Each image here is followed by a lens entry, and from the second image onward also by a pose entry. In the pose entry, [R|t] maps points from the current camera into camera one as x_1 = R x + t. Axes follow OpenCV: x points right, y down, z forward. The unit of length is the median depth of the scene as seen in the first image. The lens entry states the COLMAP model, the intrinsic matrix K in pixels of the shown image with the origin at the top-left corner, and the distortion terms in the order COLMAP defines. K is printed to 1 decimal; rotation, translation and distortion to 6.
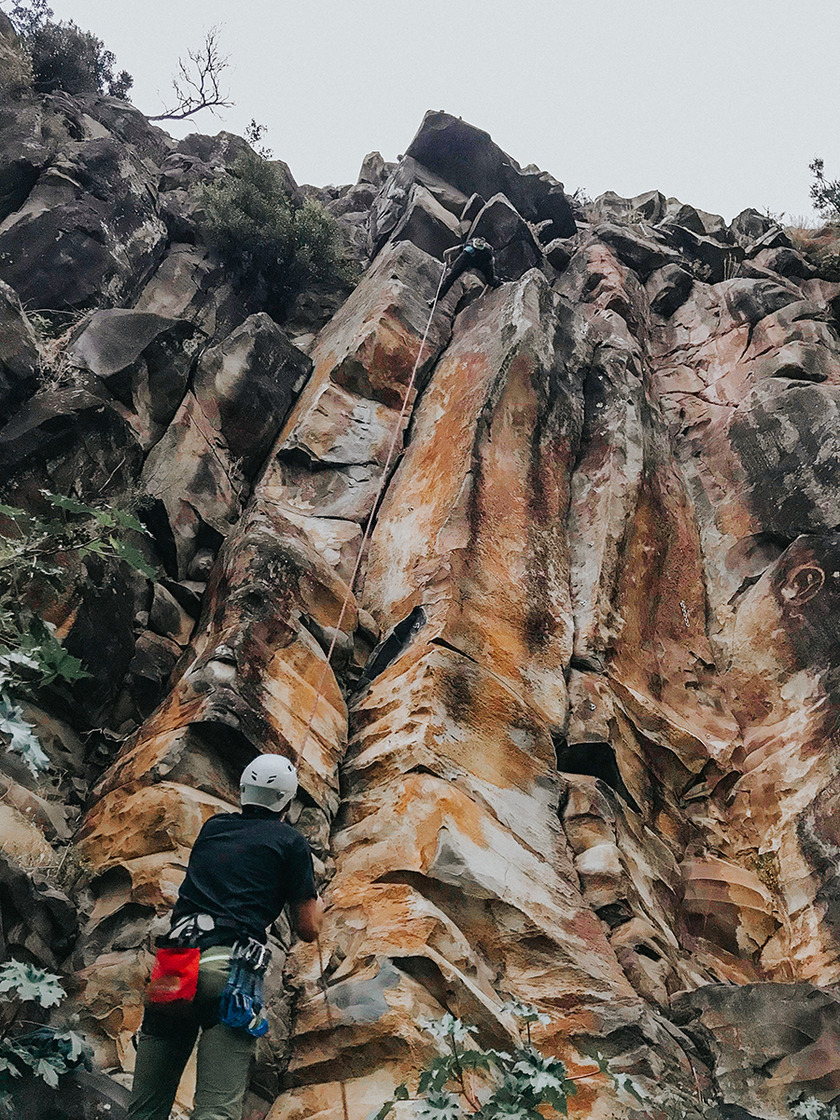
lens RADIAL K [[956.8, 0, 420.0], [0, 956.8, 560.0], [0, 0, 1]] dist [0.035728, -0.063111]
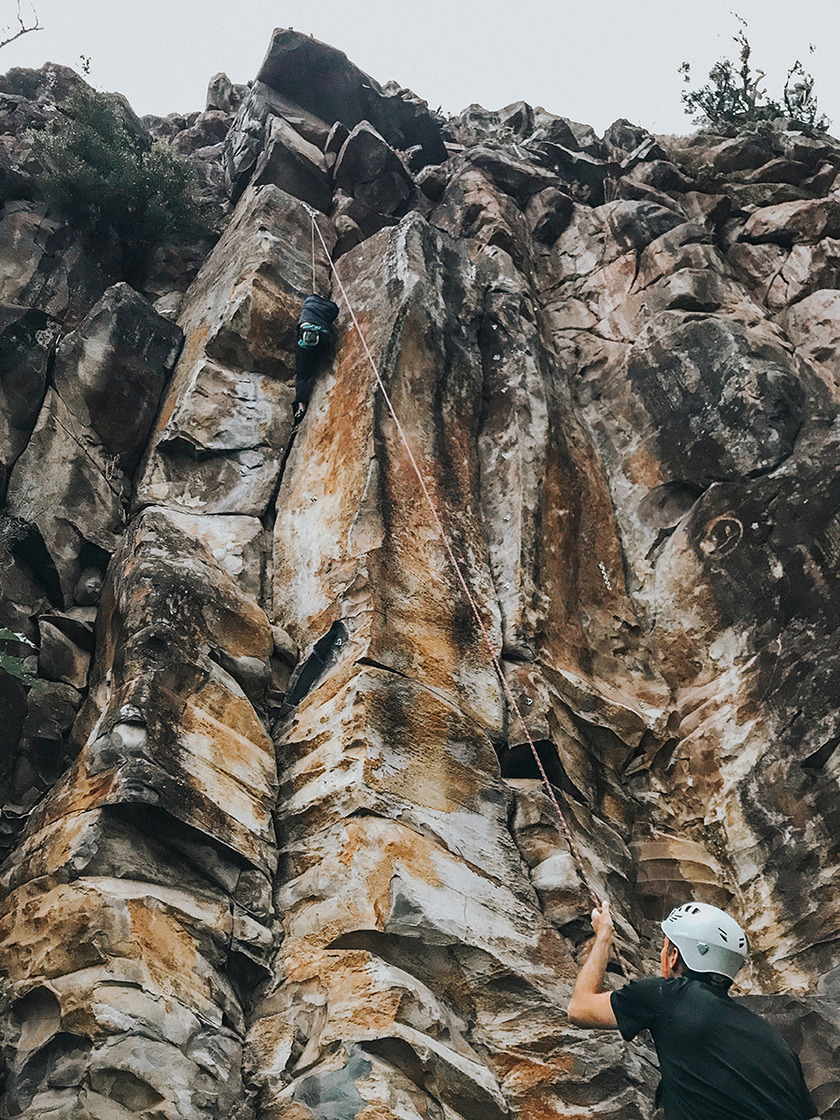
lens RADIAL K [[956.8, 0, 420.0], [0, 956.8, 560.0], [0, 0, 1]] dist [0.035728, -0.063111]
pose [[0.988709, -0.103352, 0.108506, -0.014820], [0.093404, 0.991268, 0.093080, -0.075867], [-0.117179, -0.081894, 0.989729, 0.069822]]
